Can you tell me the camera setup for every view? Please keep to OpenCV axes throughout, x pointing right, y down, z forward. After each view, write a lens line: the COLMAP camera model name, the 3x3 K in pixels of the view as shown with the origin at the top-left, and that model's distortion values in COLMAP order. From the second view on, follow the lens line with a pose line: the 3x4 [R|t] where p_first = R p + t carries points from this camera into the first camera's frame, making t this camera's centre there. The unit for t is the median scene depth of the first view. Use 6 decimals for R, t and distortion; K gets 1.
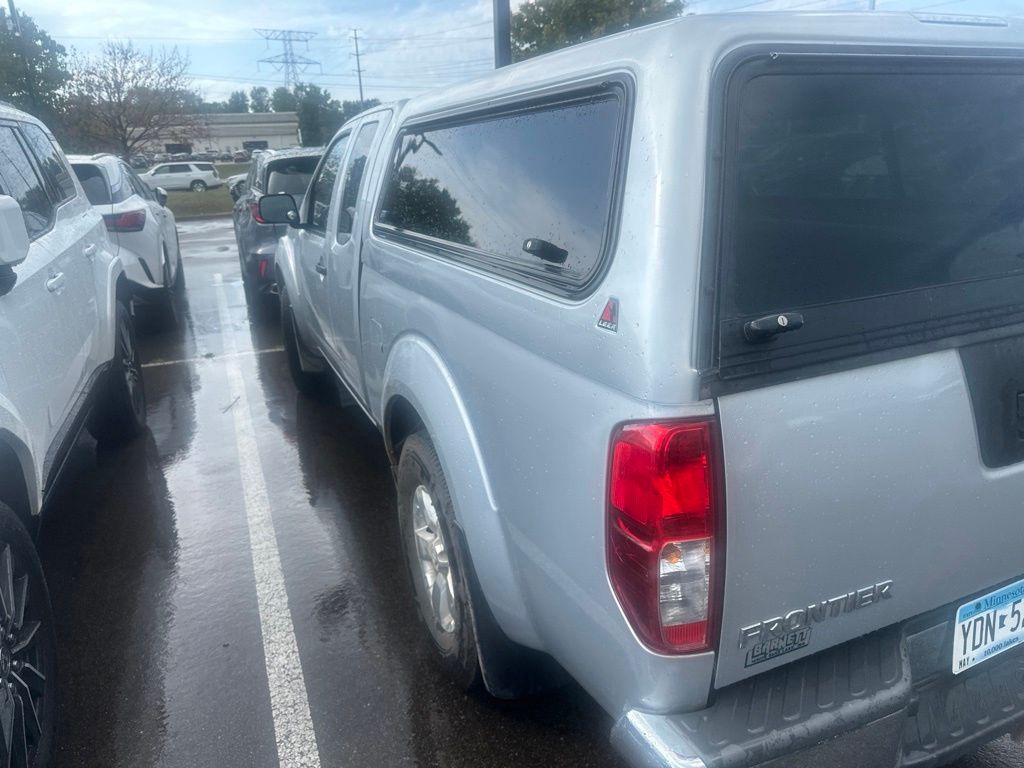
lens RADIAL K [[733.5, 0, 515.4], [0, 733.5, 391.6], [0, 0, 1]] dist [0.010727, -0.010524]
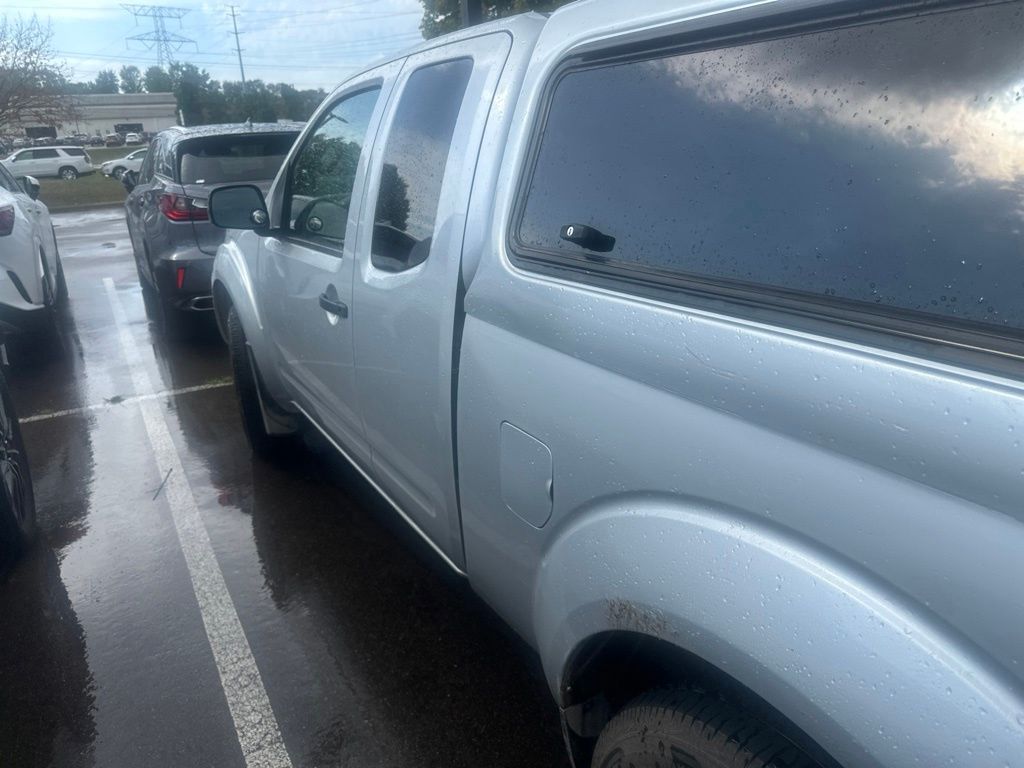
lens RADIAL K [[733.5, 0, 507.1], [0, 733.5, 382.8], [0, 0, 1]] dist [0.010727, -0.010524]
pose [[0.991488, -0.045513, 0.121987, -0.100176], [0.044235, 0.998934, 0.013168, -0.052863], [-0.122456, -0.007660, 0.992444, 0.184930]]
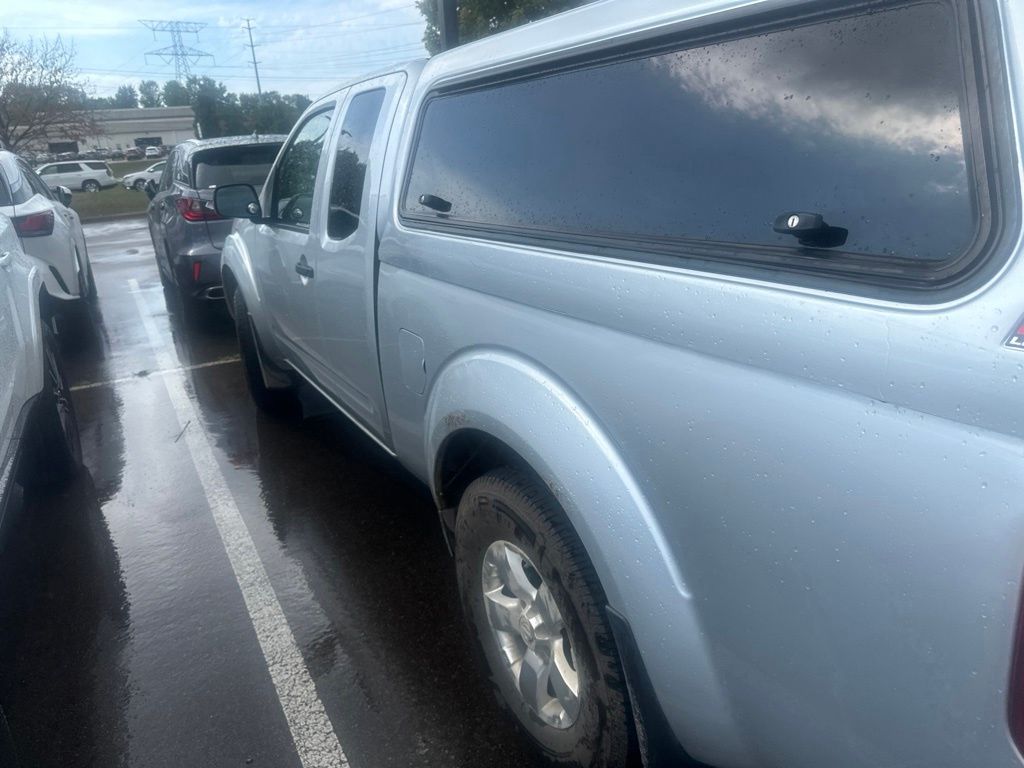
lens RADIAL K [[733.5, 0, 509.1], [0, 733.5, 385.3], [0, 0, 1]] dist [0.010727, -0.010524]
pose [[0.993223, -0.058895, 0.100195, -0.063197], [0.058368, 0.998262, 0.008186, -0.014961], [-0.100503, -0.002282, 0.994934, 0.072267]]
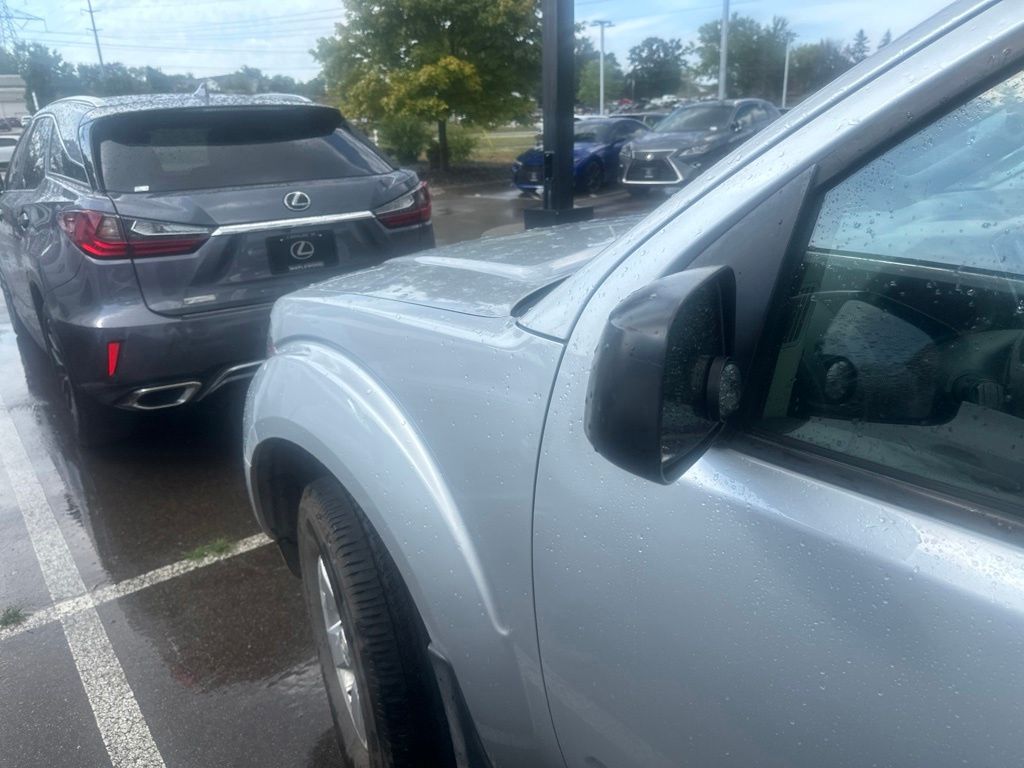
lens RADIAL K [[733.5, 0, 508.2], [0, 733.5, 380.3], [0, 0, 1]] dist [0.010727, -0.010524]
pose [[0.960209, -0.091720, 0.263790, -0.231702], [0.086182, 0.995749, 0.032517, -0.148925], [-0.265651, -0.008489, 0.964032, 0.506844]]
